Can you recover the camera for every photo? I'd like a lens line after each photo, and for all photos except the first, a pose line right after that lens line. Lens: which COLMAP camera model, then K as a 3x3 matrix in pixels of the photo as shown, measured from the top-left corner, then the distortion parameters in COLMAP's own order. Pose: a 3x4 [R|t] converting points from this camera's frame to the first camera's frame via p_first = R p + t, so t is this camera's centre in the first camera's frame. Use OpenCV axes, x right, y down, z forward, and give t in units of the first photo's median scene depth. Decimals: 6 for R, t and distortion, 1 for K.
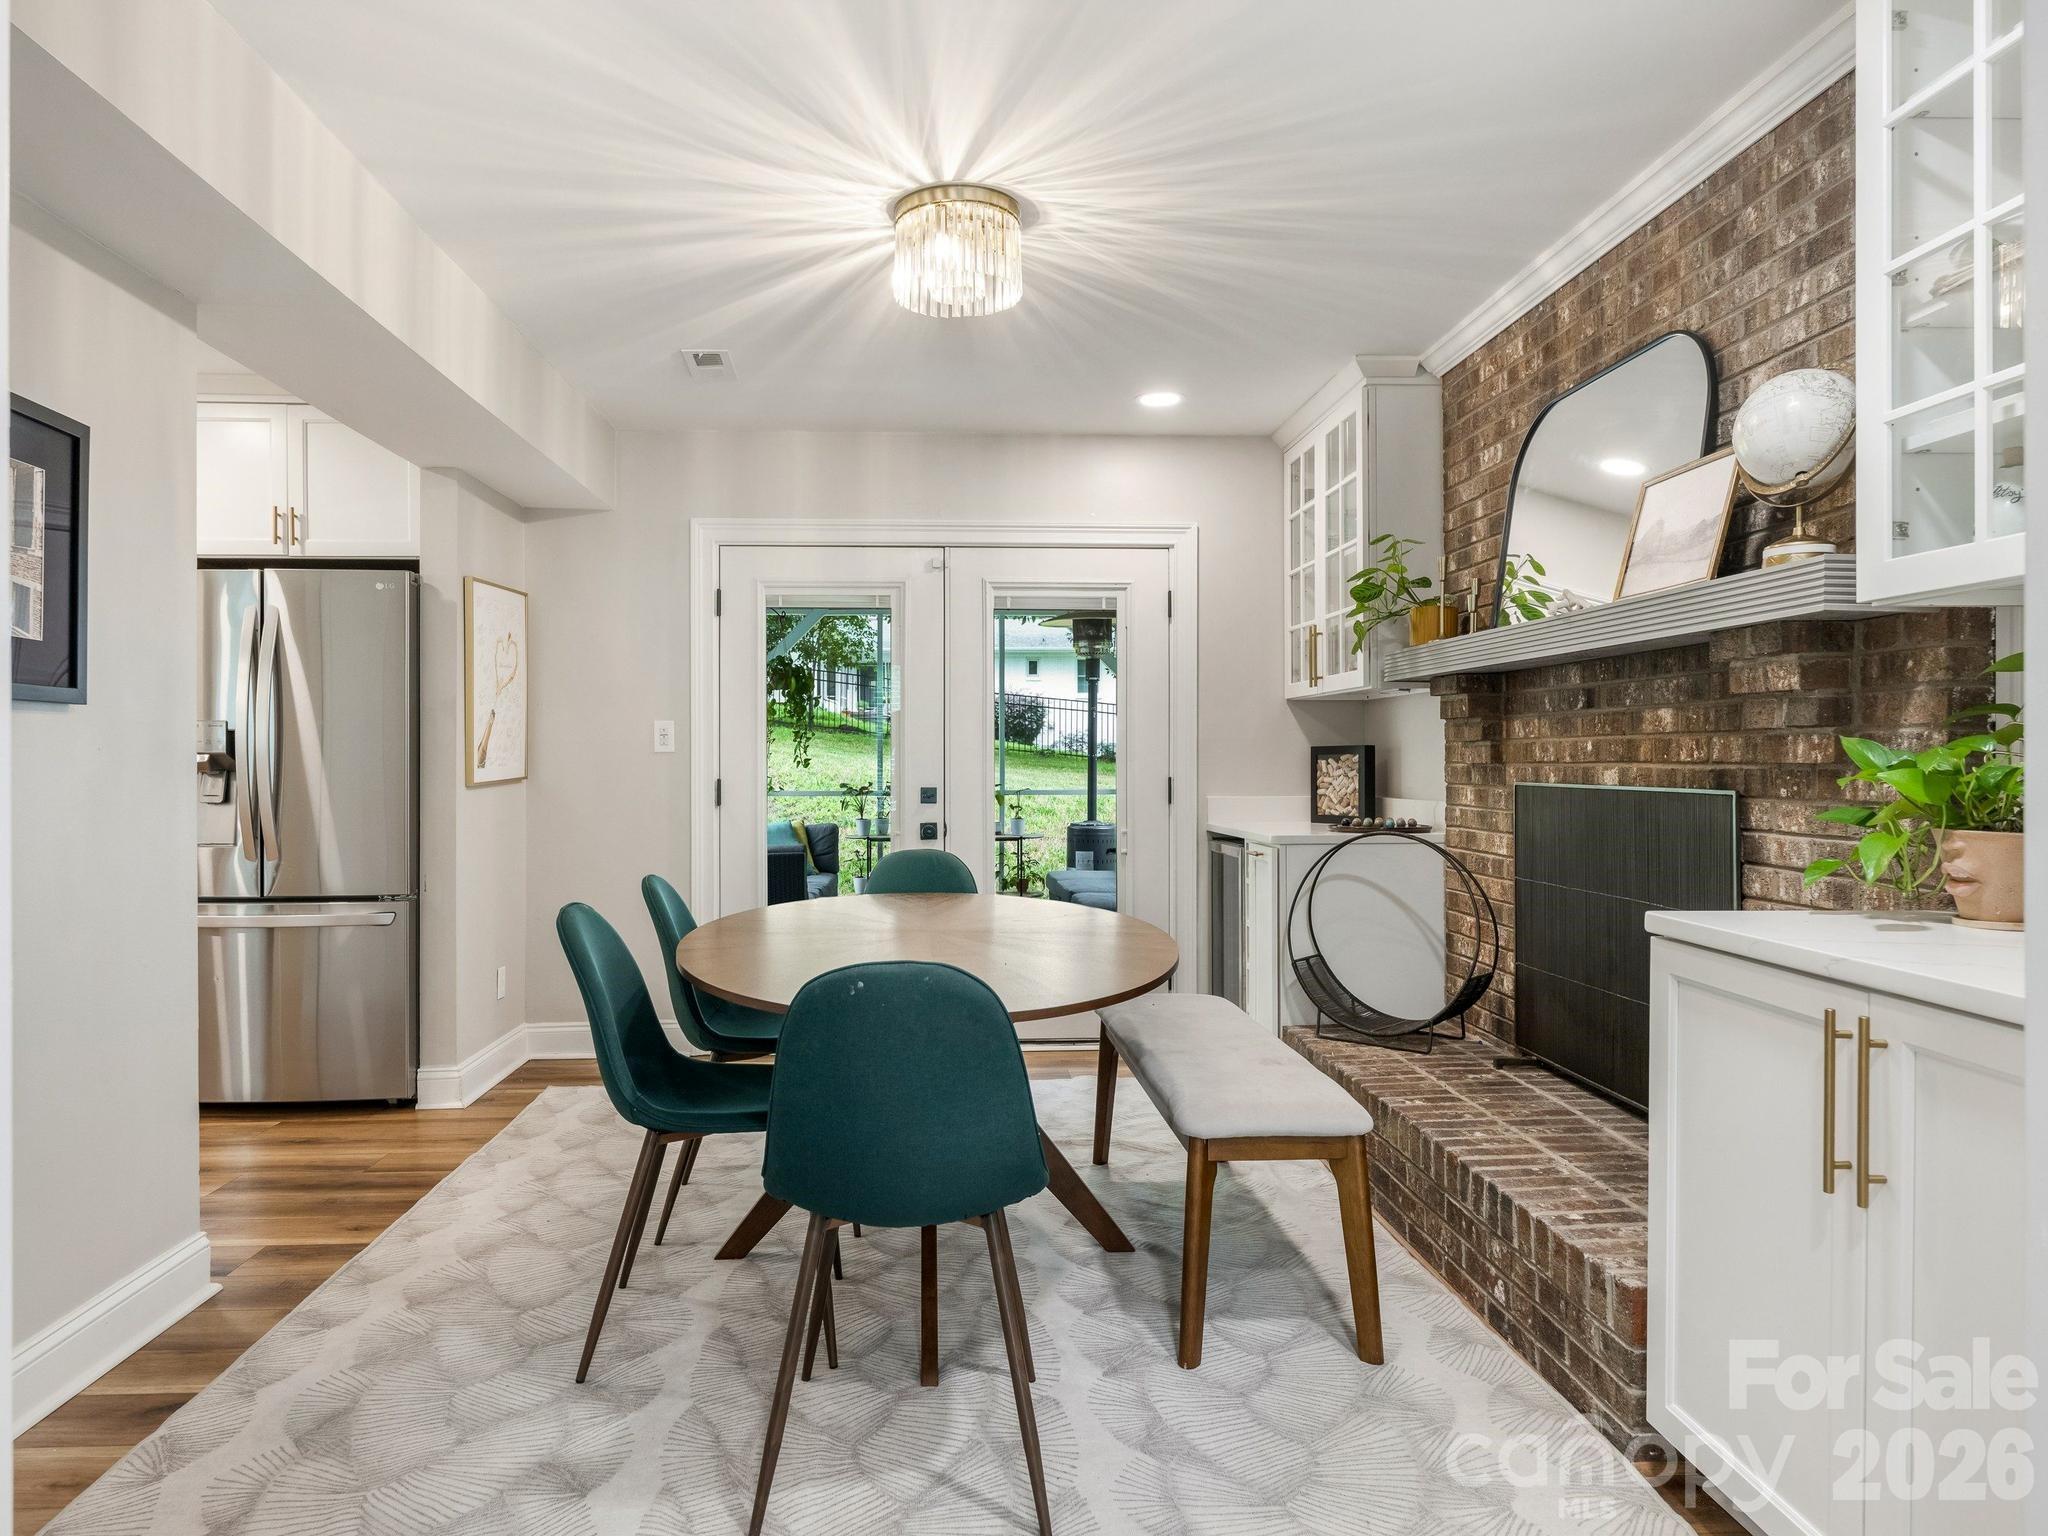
lens RADIAL K [[1259.1, 0, 988.3], [0, 1259.1, 766.1], [0, 0, 1]] dist [0.002337, -0.001273]
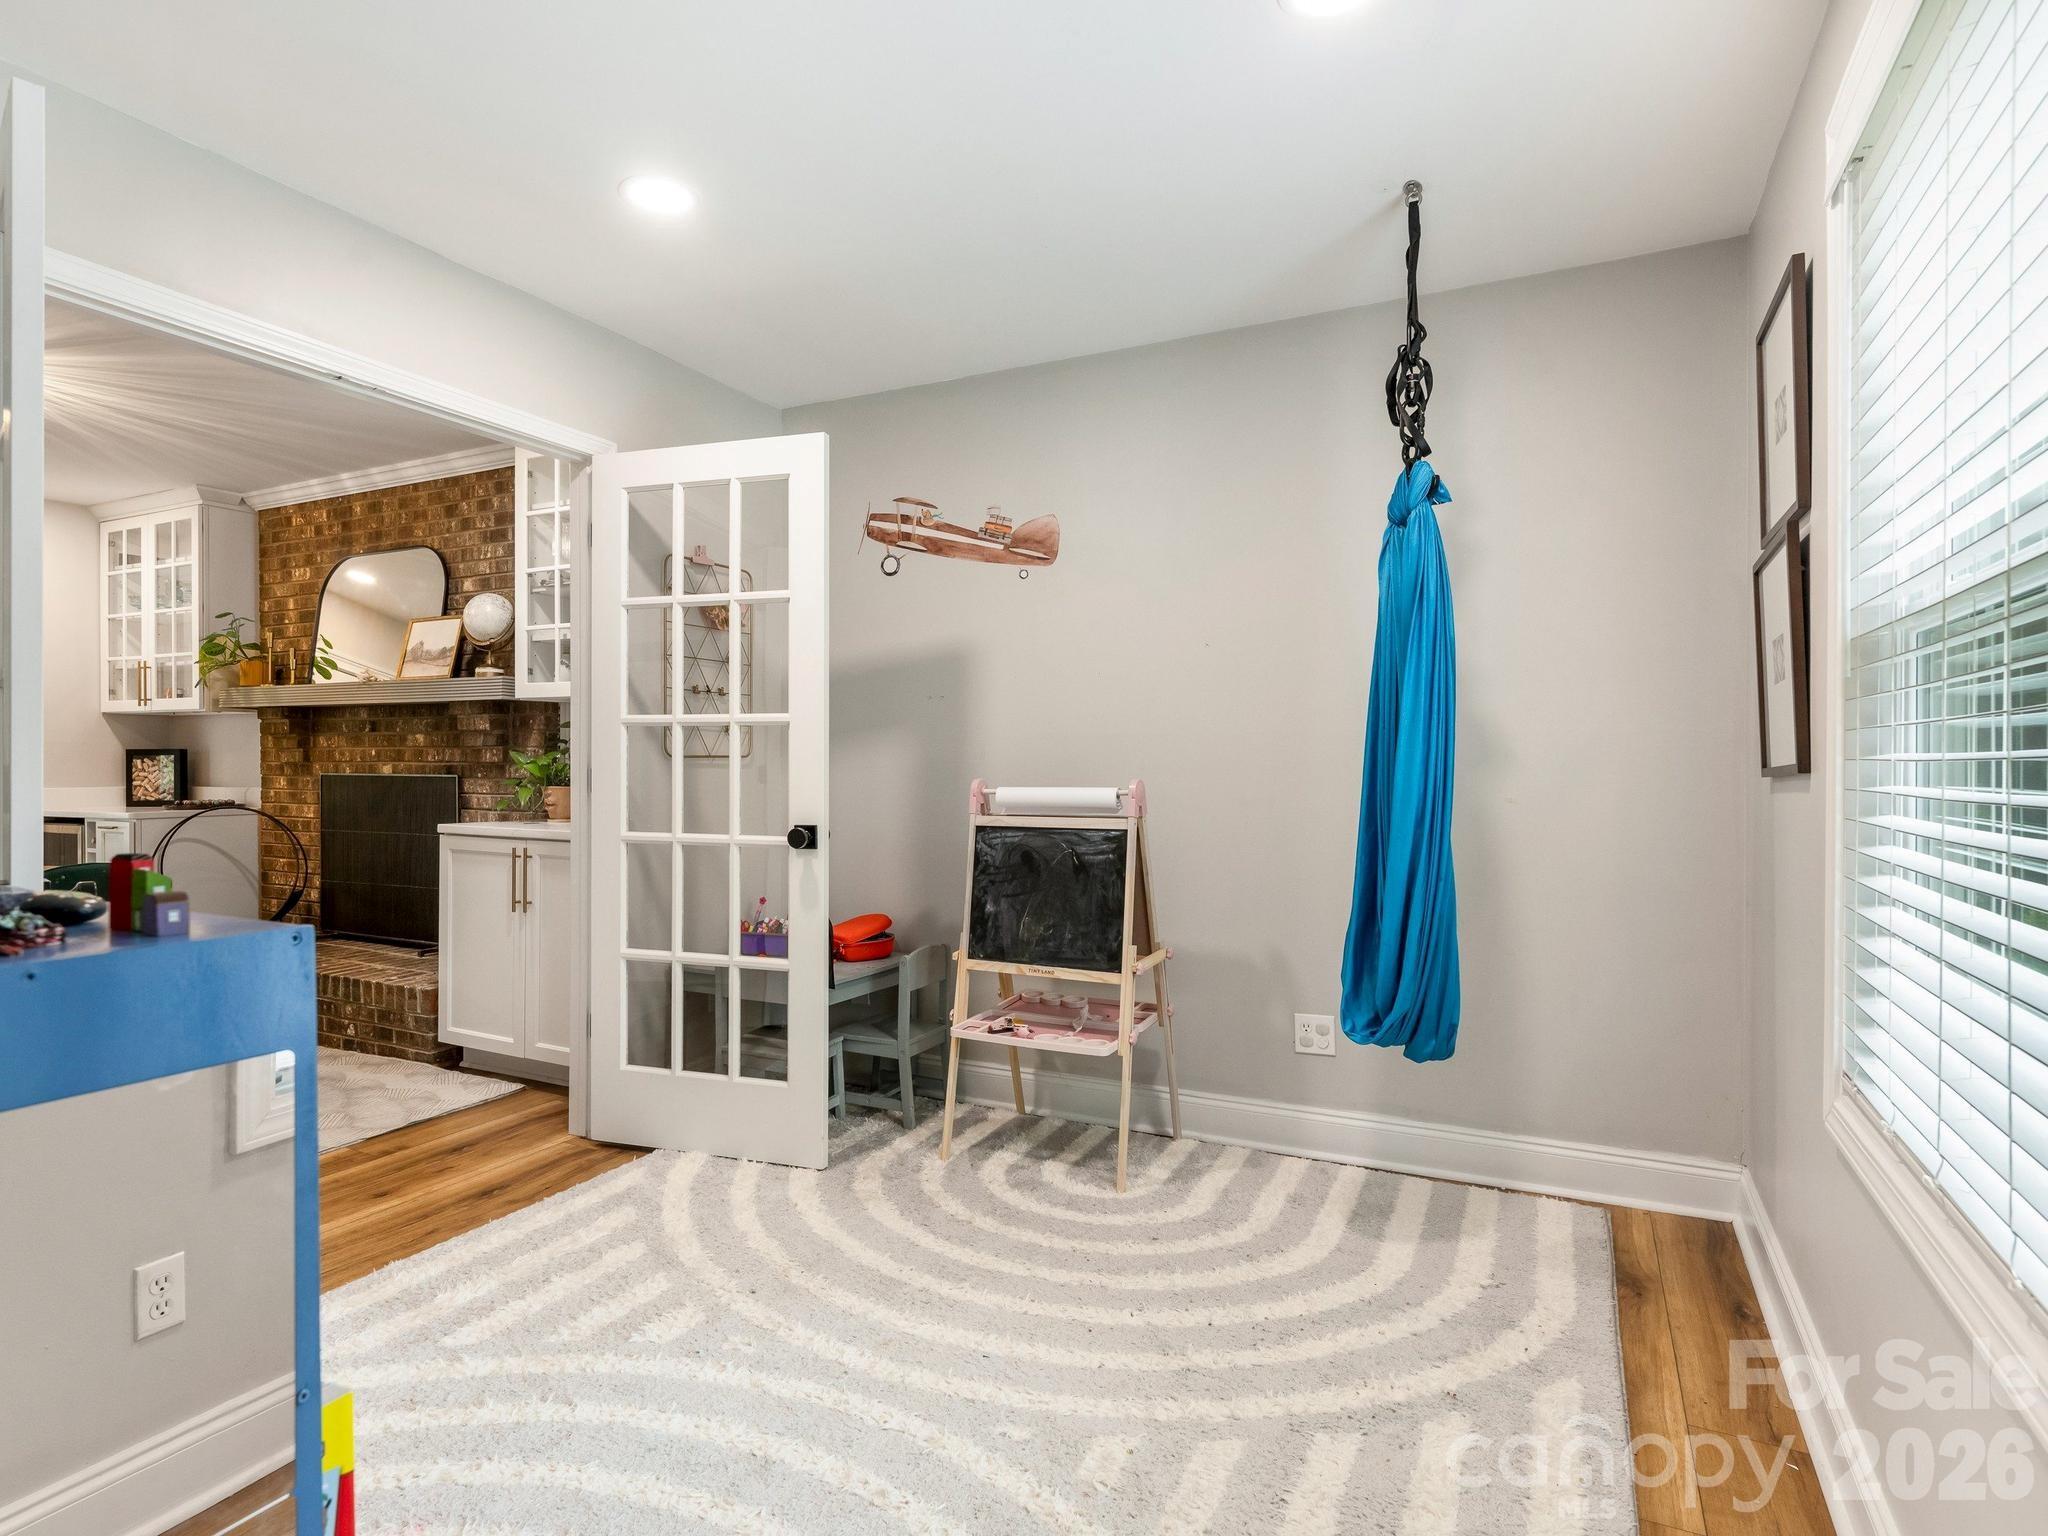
lens RADIAL K [[1136.6, 0, 976.5], [0, 1136.6, 762.7], [0, 0, 1]] dist [-0.002932, -0.001179]
pose [[0.511018, 0.001515, 0.859569, -0.584220], [0.000856, 0.999997, -0.002271, 0.003953], [-0.859570, 0.001896, 0.511015, -0.703797]]
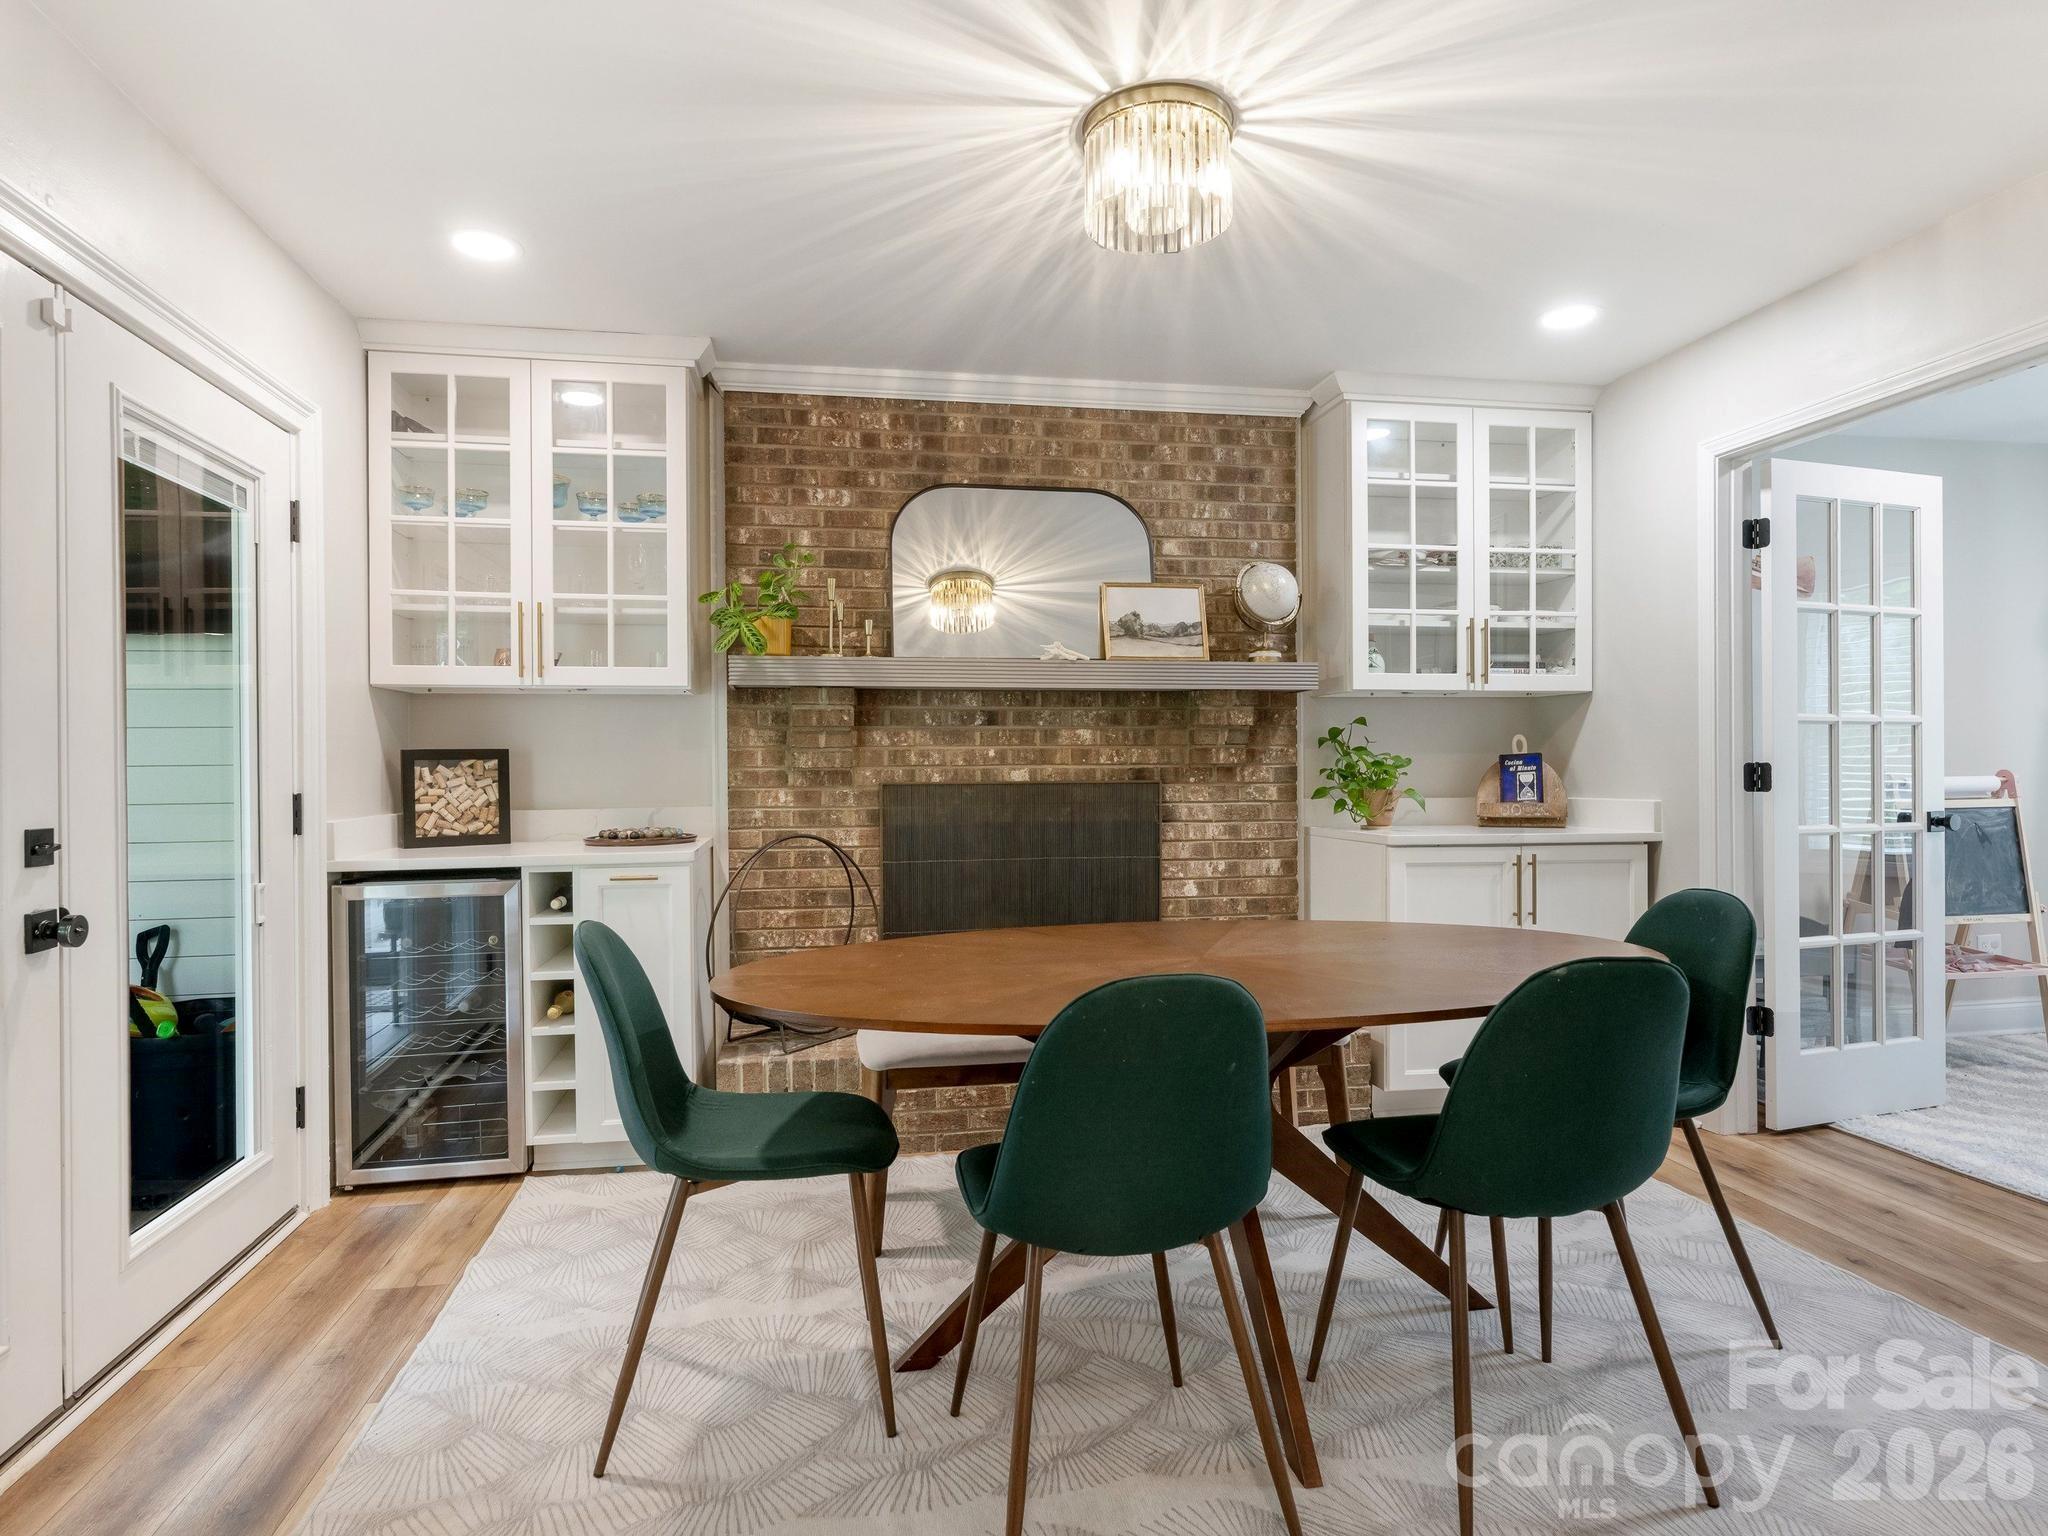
lens RADIAL K [[1126.7, 0, 1013.5], [0, 1126.7, 762.4], [0, 0, 1]] dist [-0.001711, -0.000399]
pose [[-0.120686, 0.004345, 0.992681, -0.879810], [0.011580, 0.999929, -0.002969, -0.002265], [-0.992623, 0.011137, -0.120728, 1.345105]]
